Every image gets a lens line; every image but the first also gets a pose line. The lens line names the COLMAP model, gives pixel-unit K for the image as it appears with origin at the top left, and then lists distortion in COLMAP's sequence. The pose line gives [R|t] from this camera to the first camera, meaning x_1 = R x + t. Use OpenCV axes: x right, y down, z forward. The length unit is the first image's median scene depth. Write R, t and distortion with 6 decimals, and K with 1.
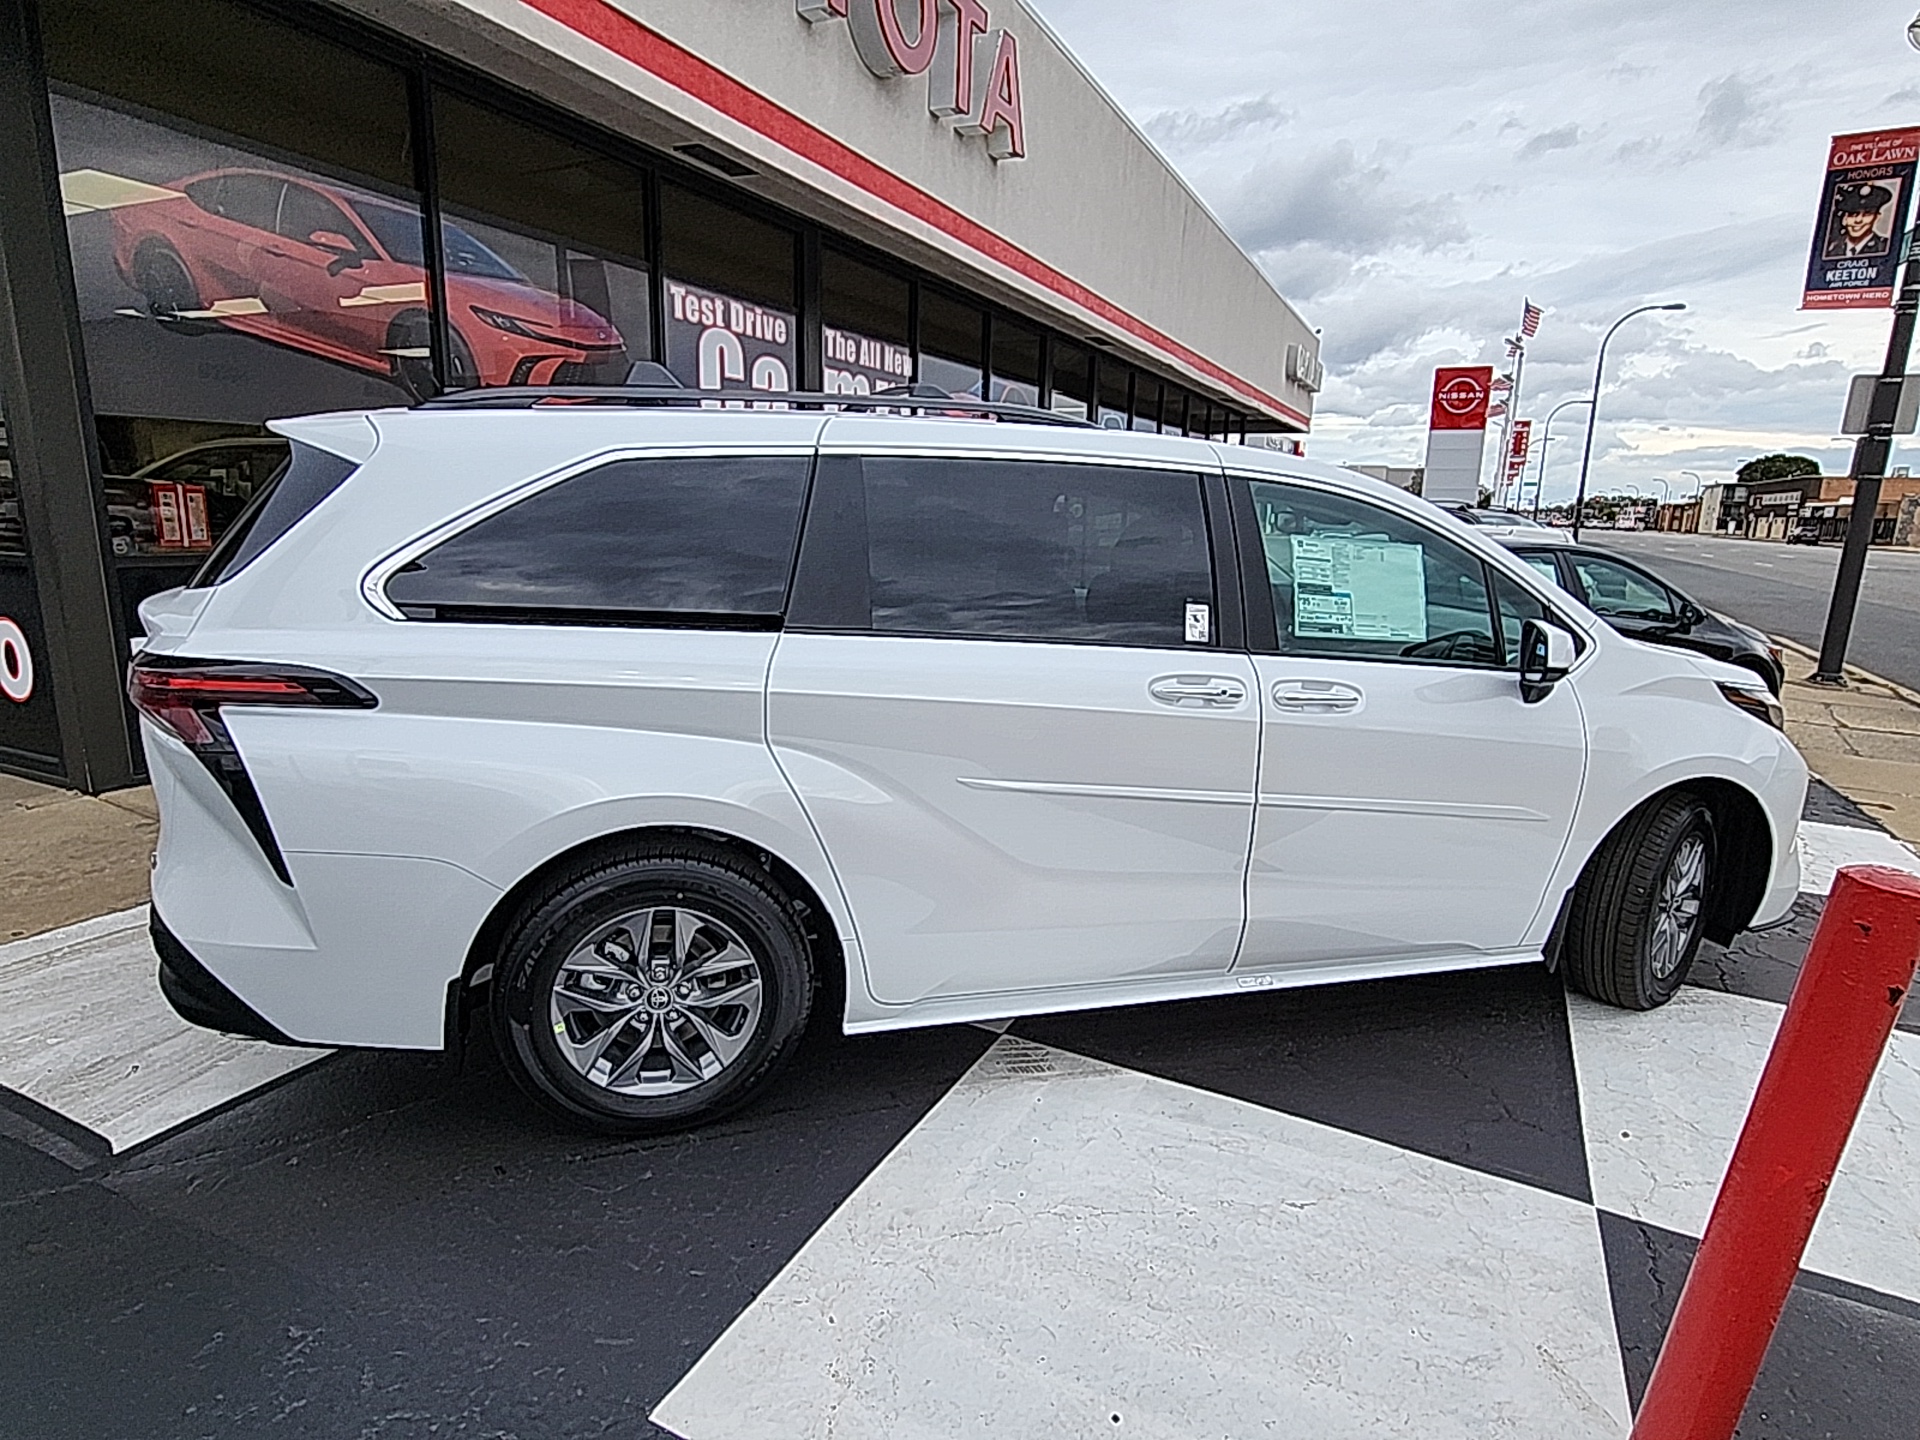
lens RADIAL K [[1039.3, 0, 945.4], [0, 1039.3, 767.2], [0, 0, 1]] dist [-0.003351, -0.001333]
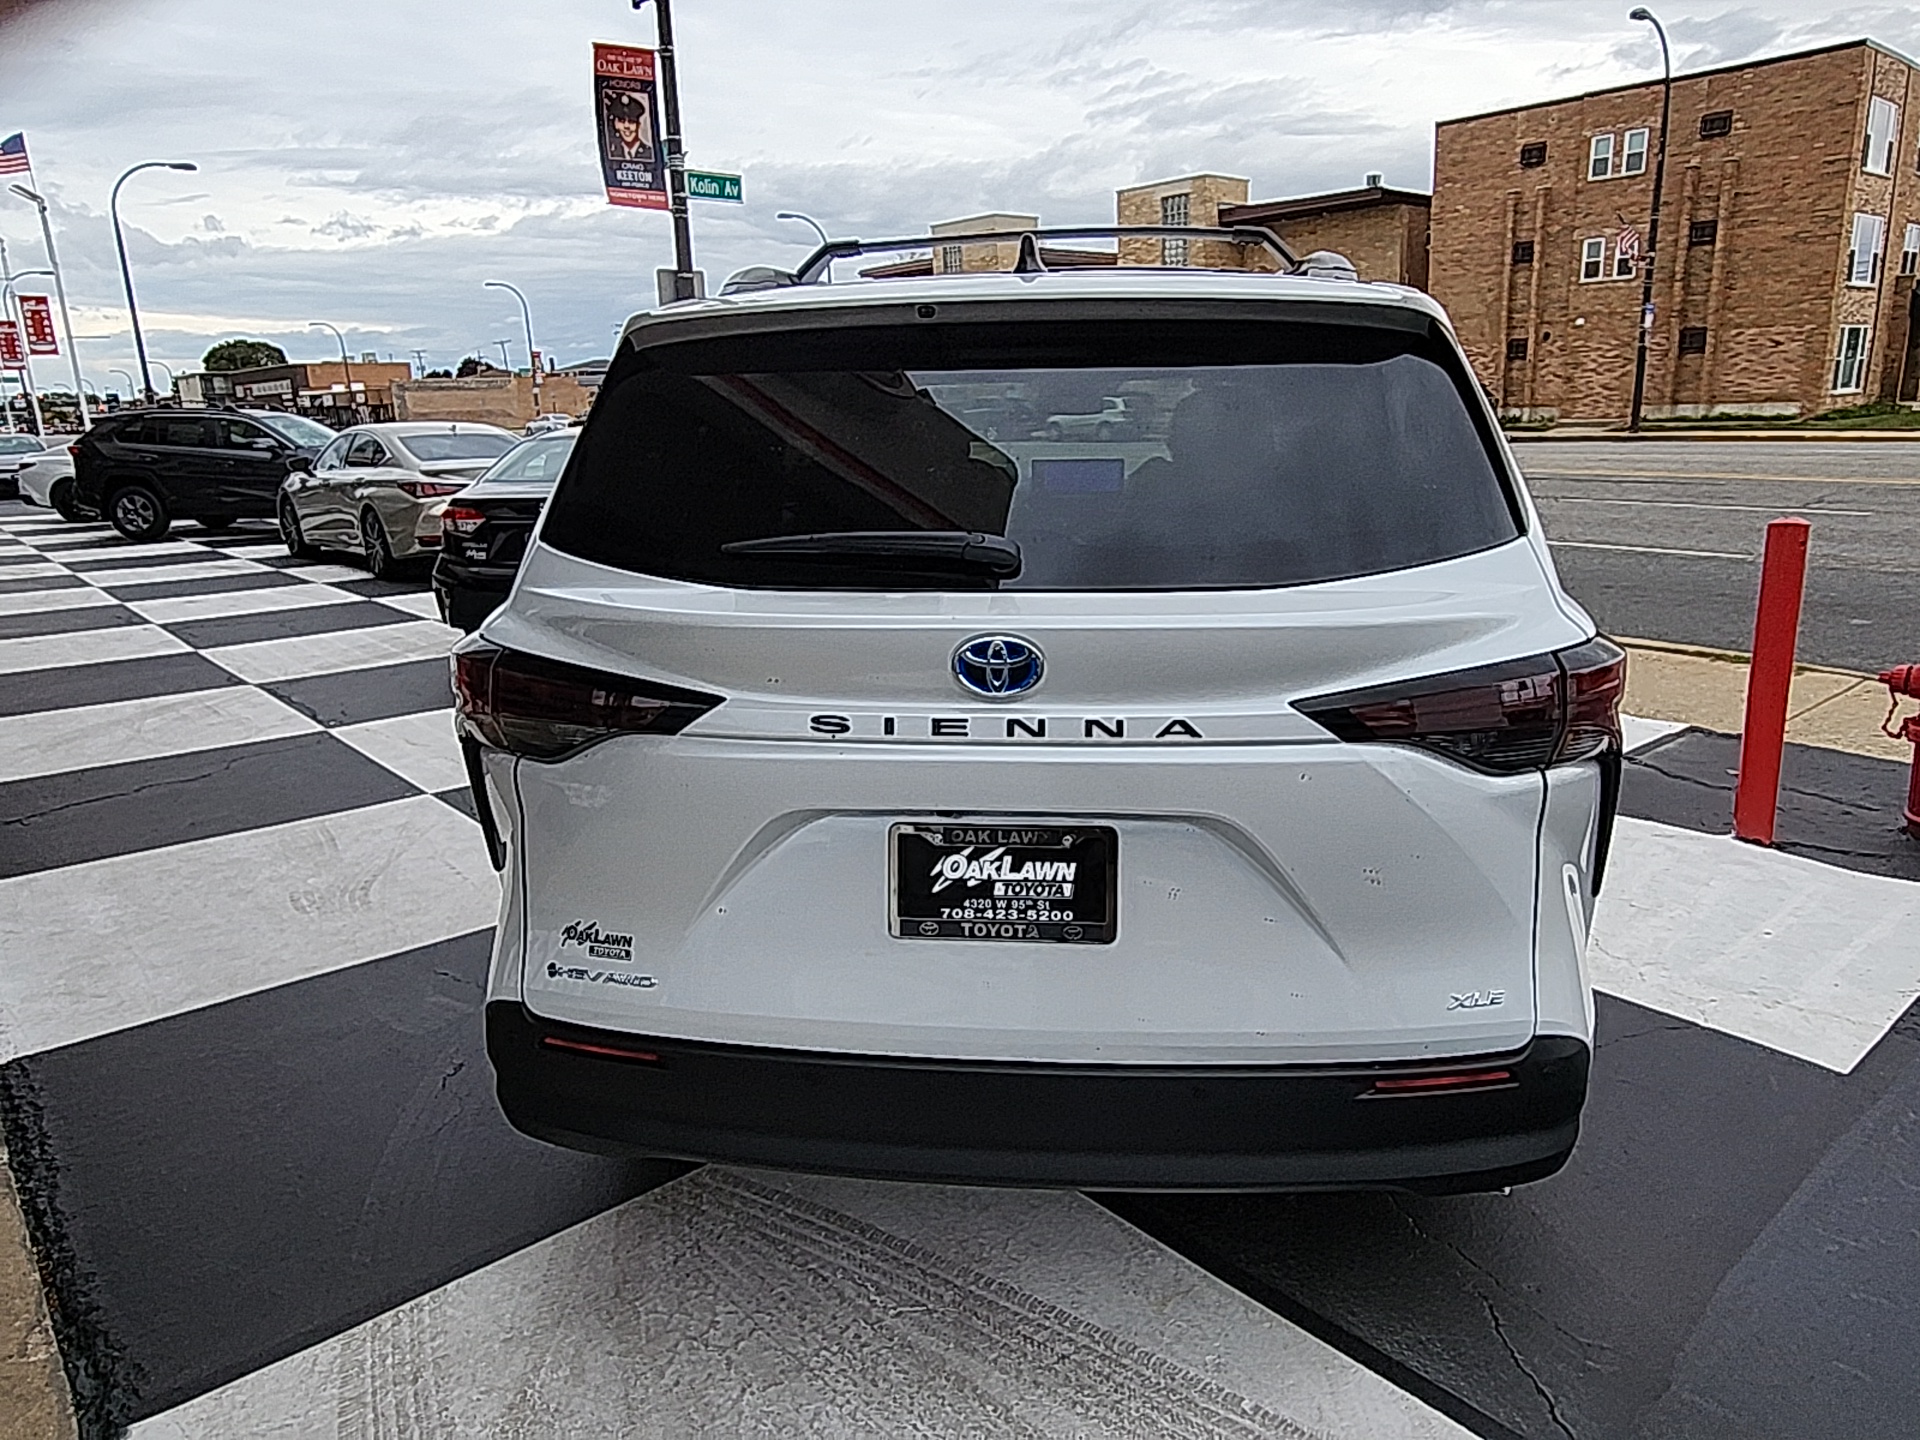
lens RADIAL K [[1261.7, 0, 986.5], [0, 1261.7, 726.8], [0, 0, 1]] dist [0.002808, -0.000936]
pose [[0.377510, -0.271019, 0.885458, -0.331444], [0.267149, 0.947430, 0.176089, -0.060498], [-0.886633, 0.170074, 0.430067, 0.196413]]
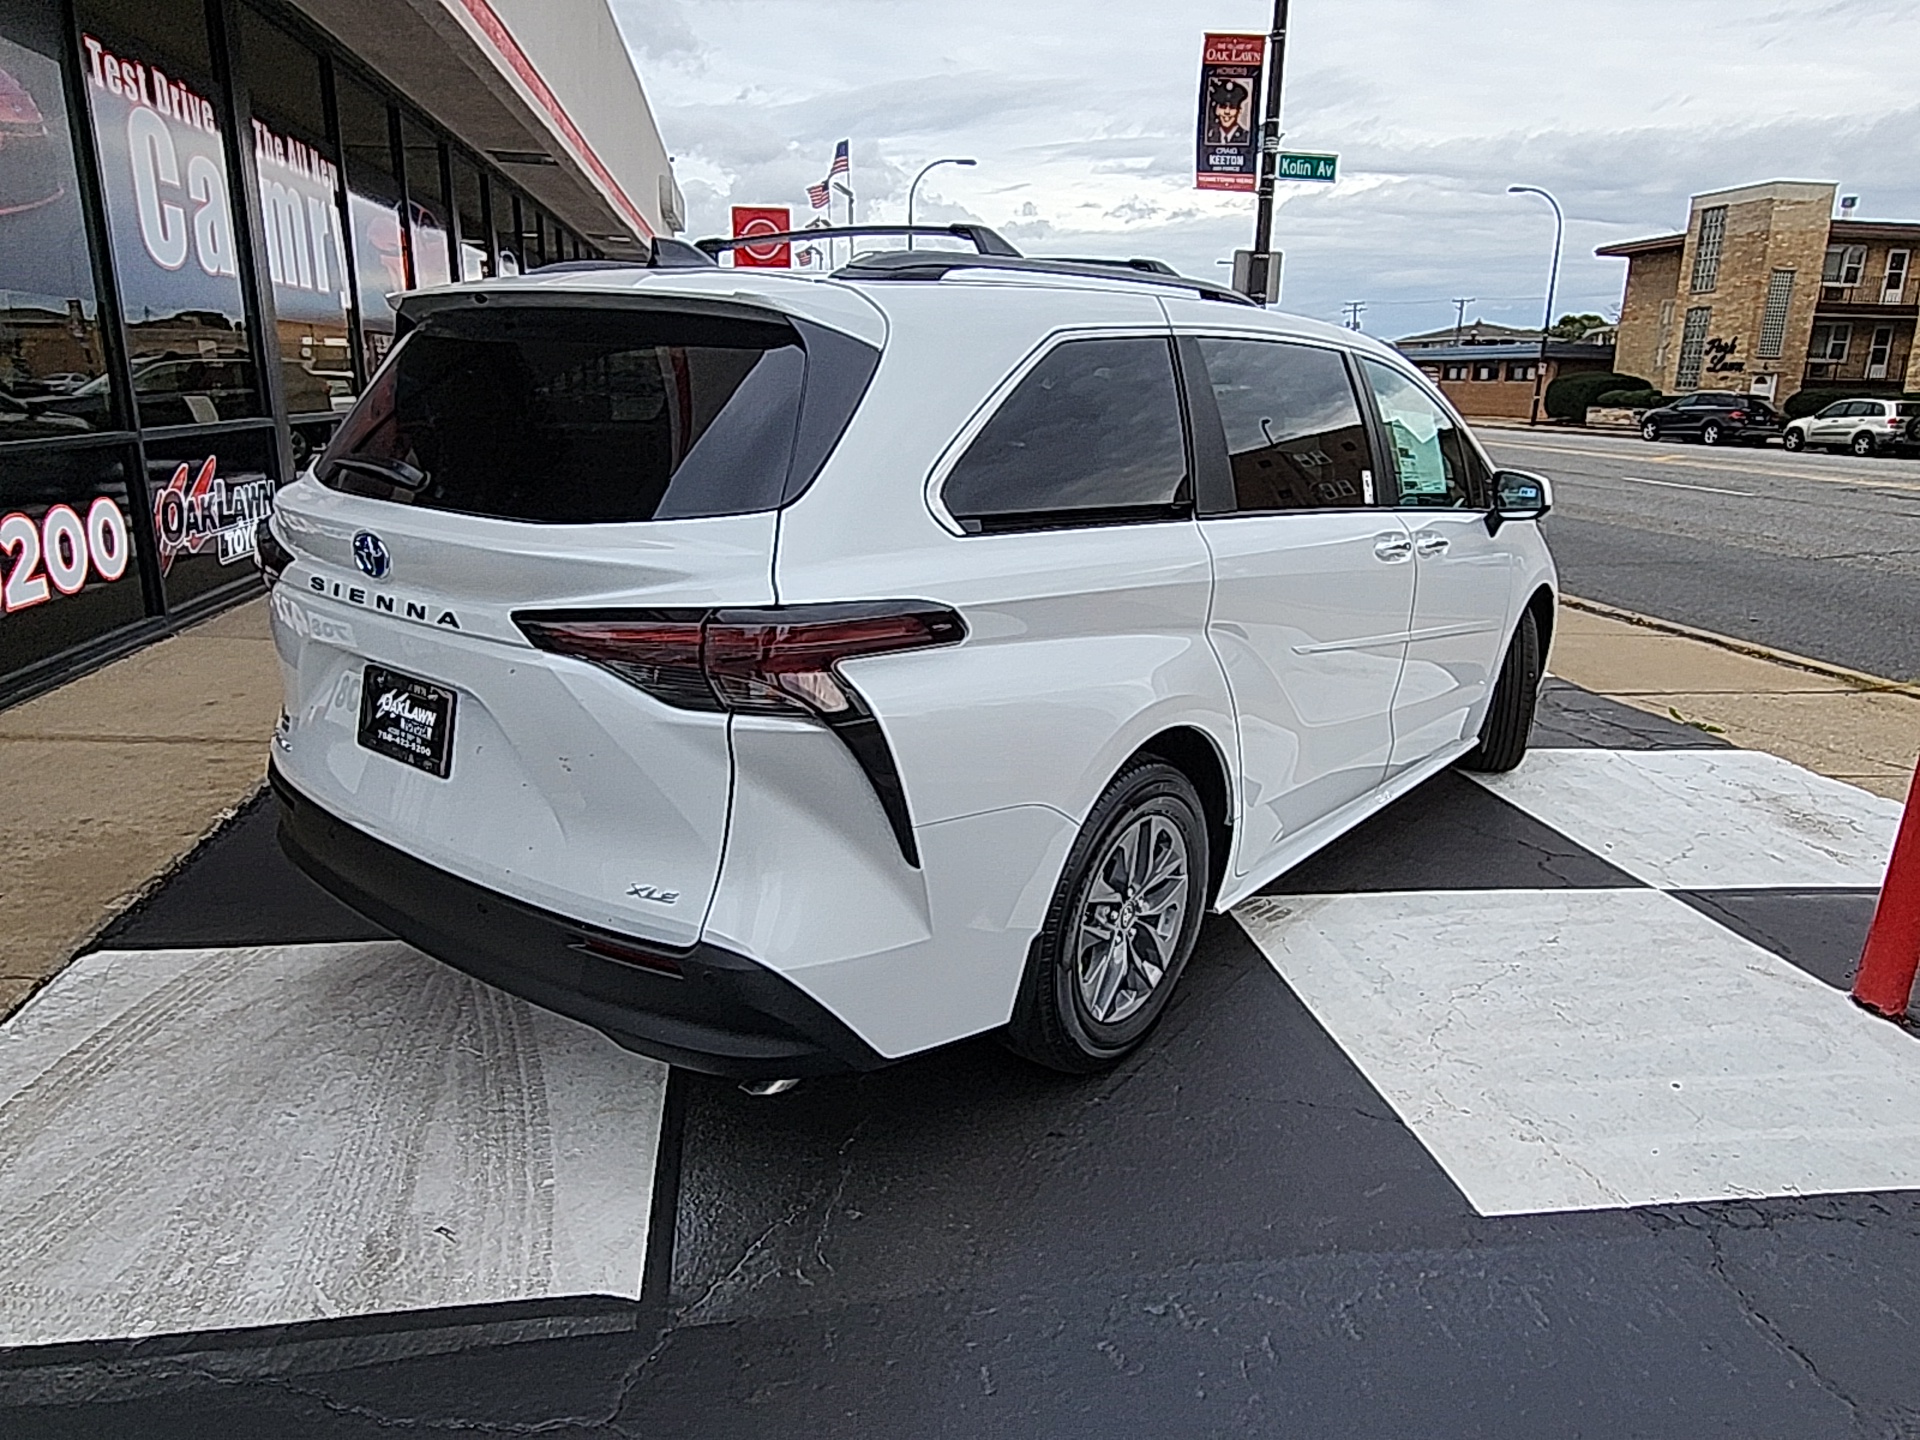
lens RADIAL K [[1243.0, 0, 969.4], [0, 1243.0, 731.7], [0, 0, 1]] dist [0.003774, -0.002281]
pose [[0.812285, -0.168979, 0.558246, -0.234101], [0.145035, 0.985568, 0.087291, -0.014934], [-0.564940, 0.010060, 0.825071, 0.032494]]
